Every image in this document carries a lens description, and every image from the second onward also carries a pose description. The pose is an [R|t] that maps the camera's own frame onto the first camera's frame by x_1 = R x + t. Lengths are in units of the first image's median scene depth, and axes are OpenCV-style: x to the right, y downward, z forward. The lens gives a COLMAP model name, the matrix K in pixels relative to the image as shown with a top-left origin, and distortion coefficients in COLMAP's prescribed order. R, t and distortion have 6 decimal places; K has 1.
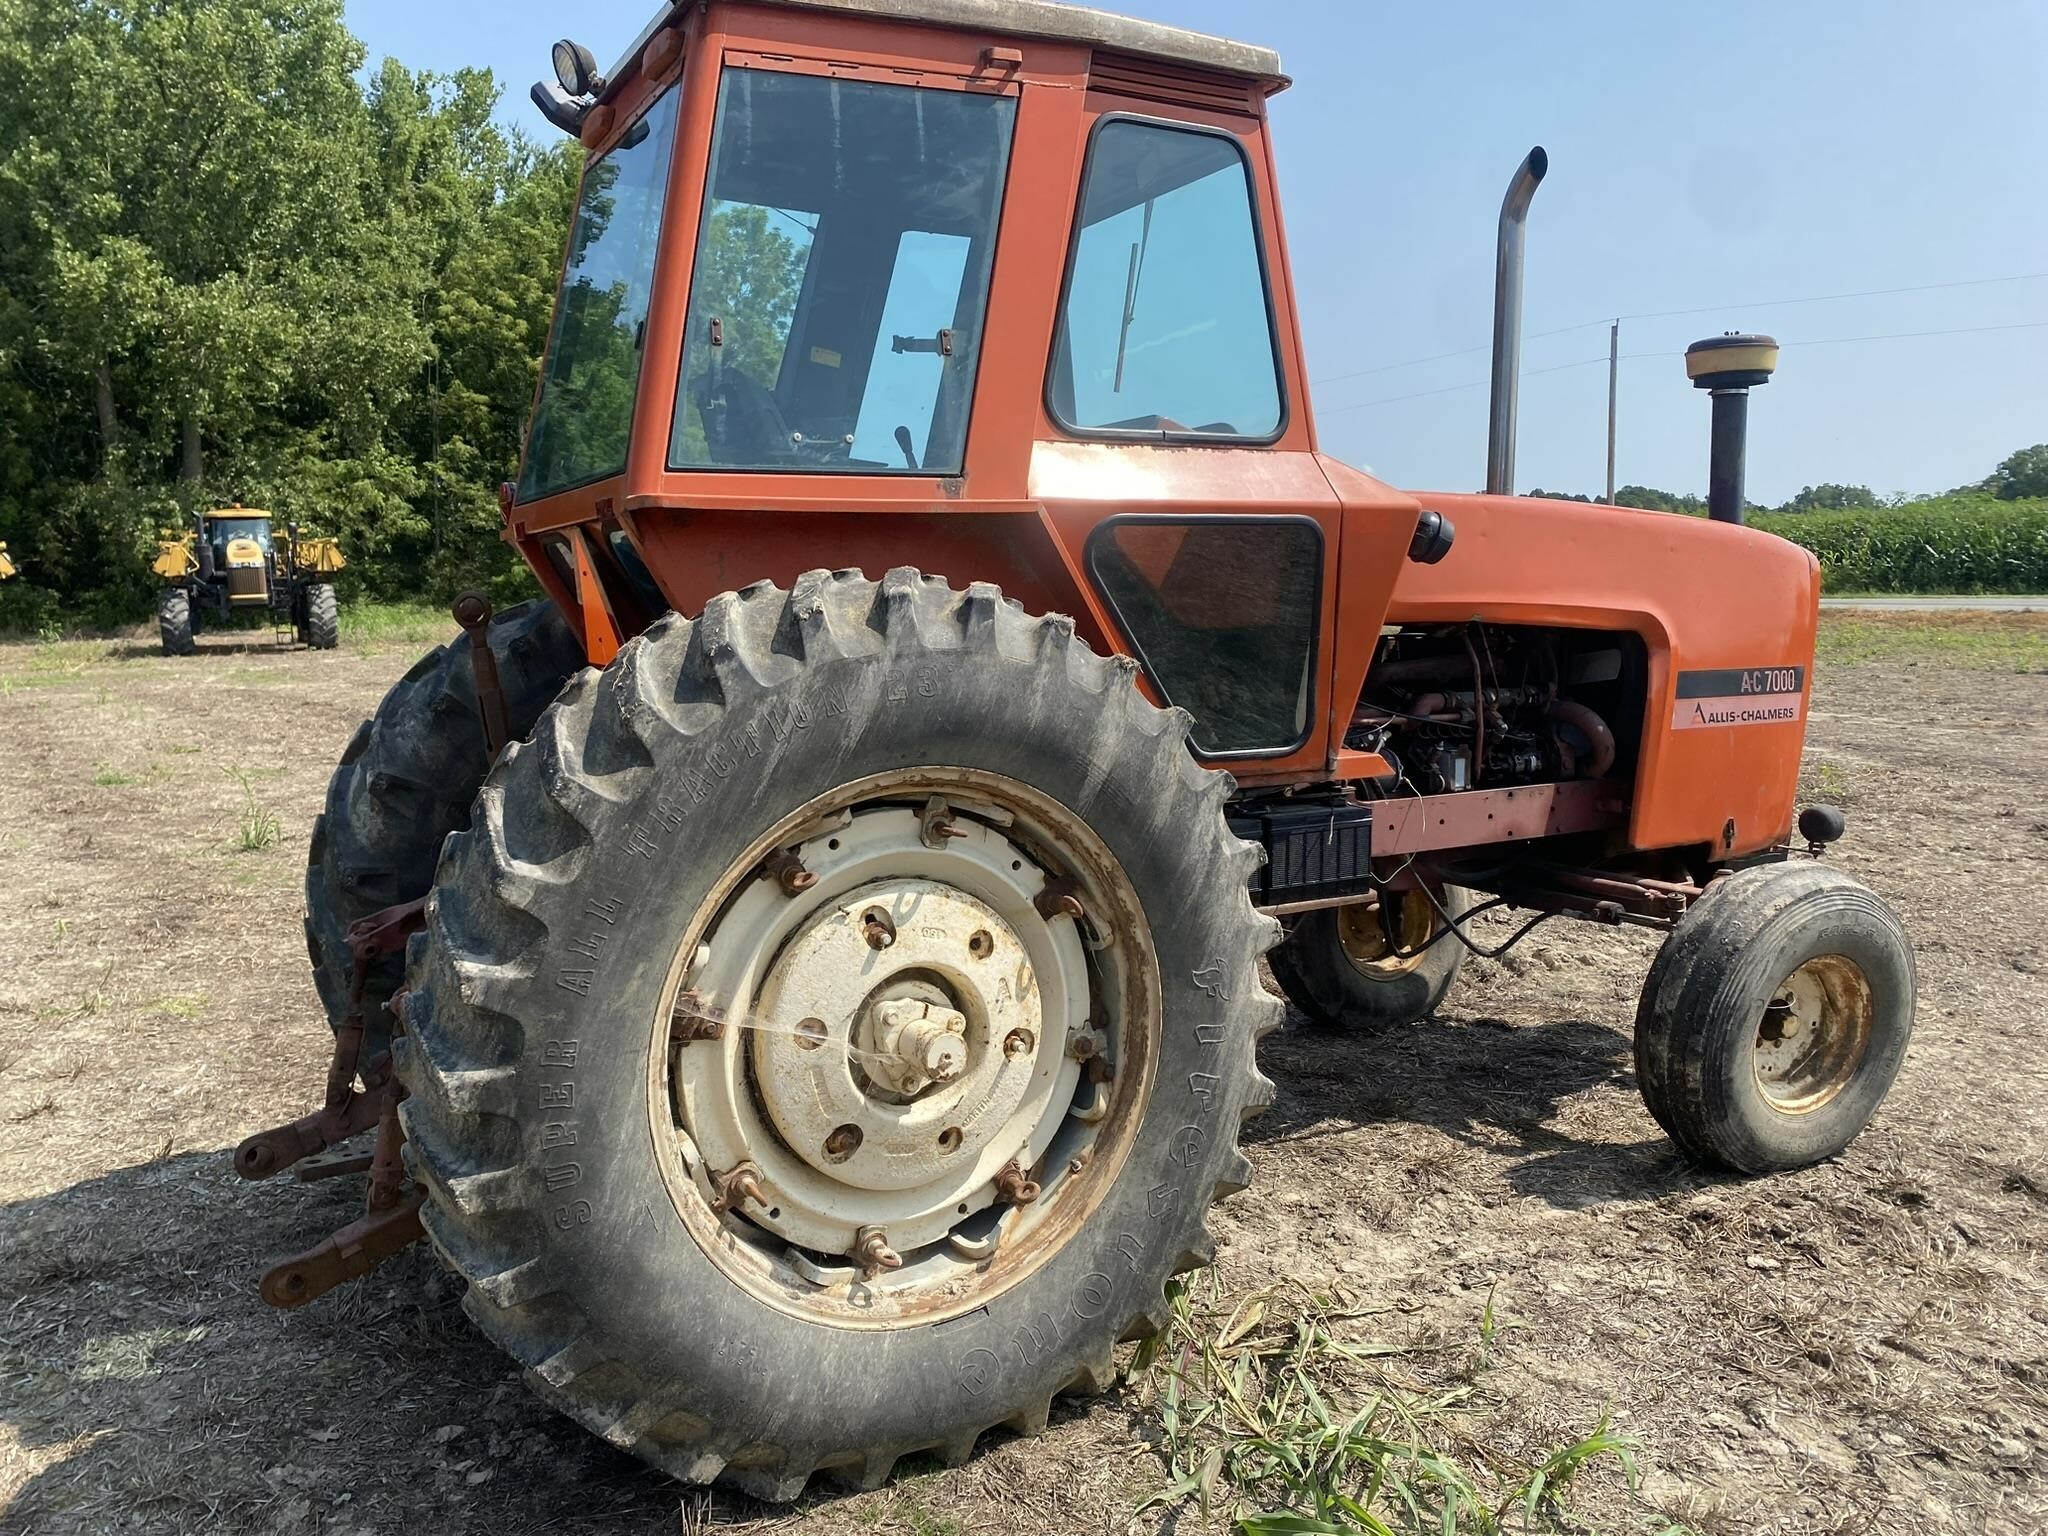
lens RADIAL K [[1565.7, 0, 1010.3], [0, 1565.7, 736.5], [0, 0, 1]] dist [0.037327, -0.032300]
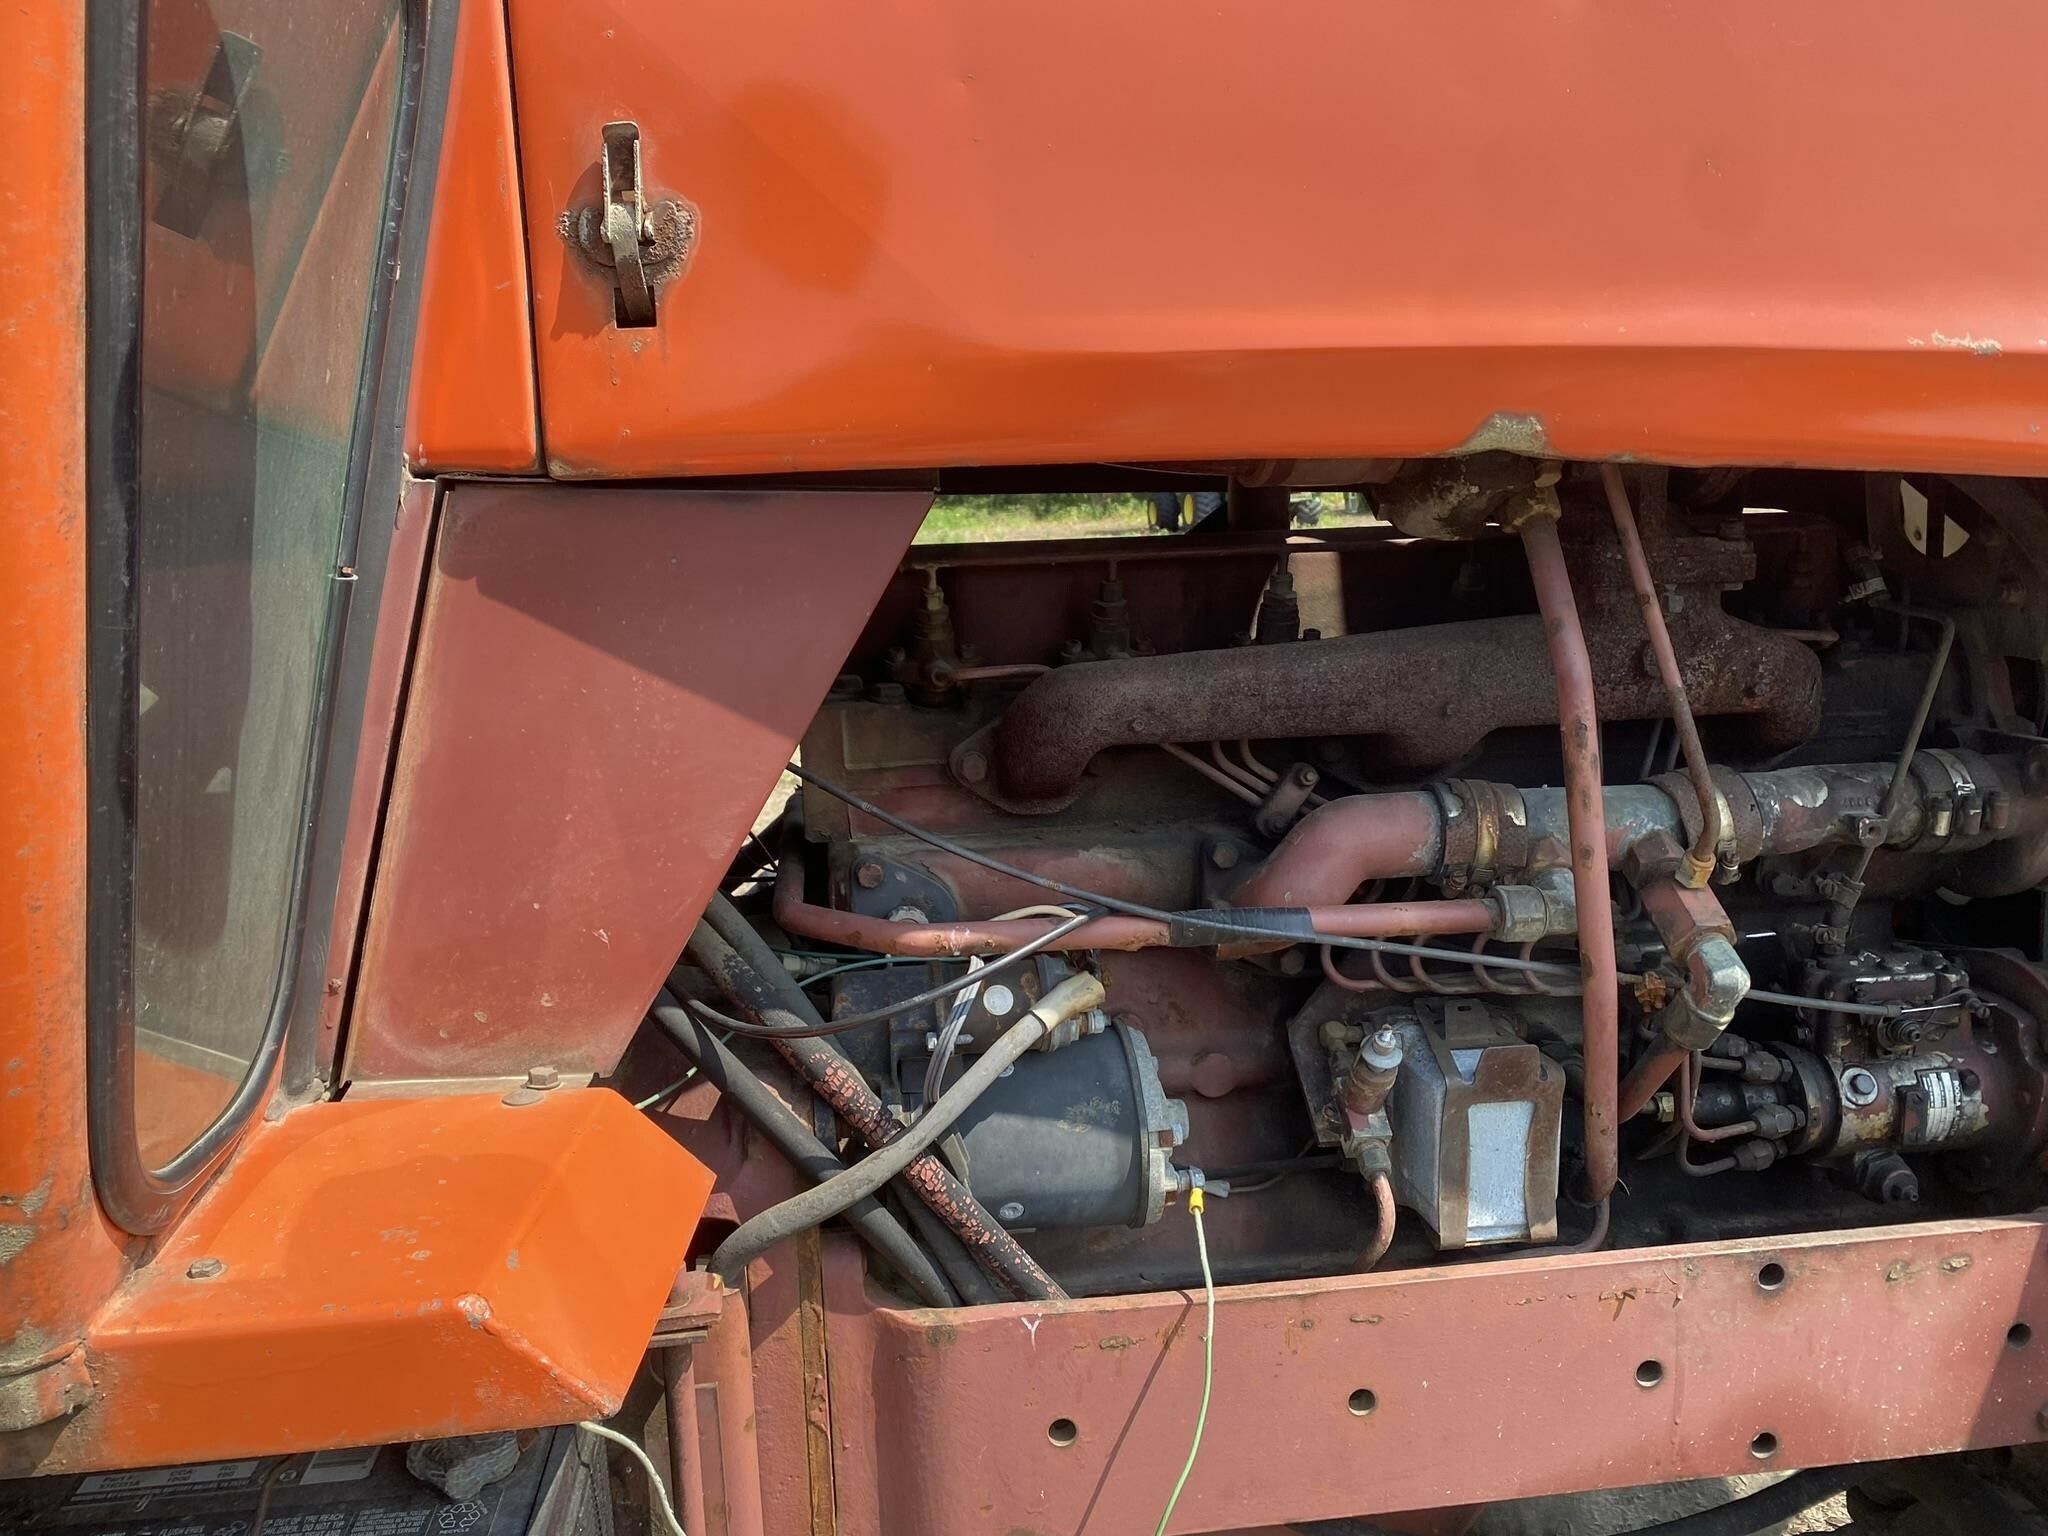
lens RADIAL K [[1701.7, 0, 1031.5], [0, 1701.7, 754.9], [0, 0, 1]] dist [0.013307, 0.003986]
pose [[0.937156, 0.045514, -0.345929, 0.447646], [-0.024480, 0.997589, 0.064935, -0.069624], [0.348050, -0.052386, 0.936011, 1.113553]]
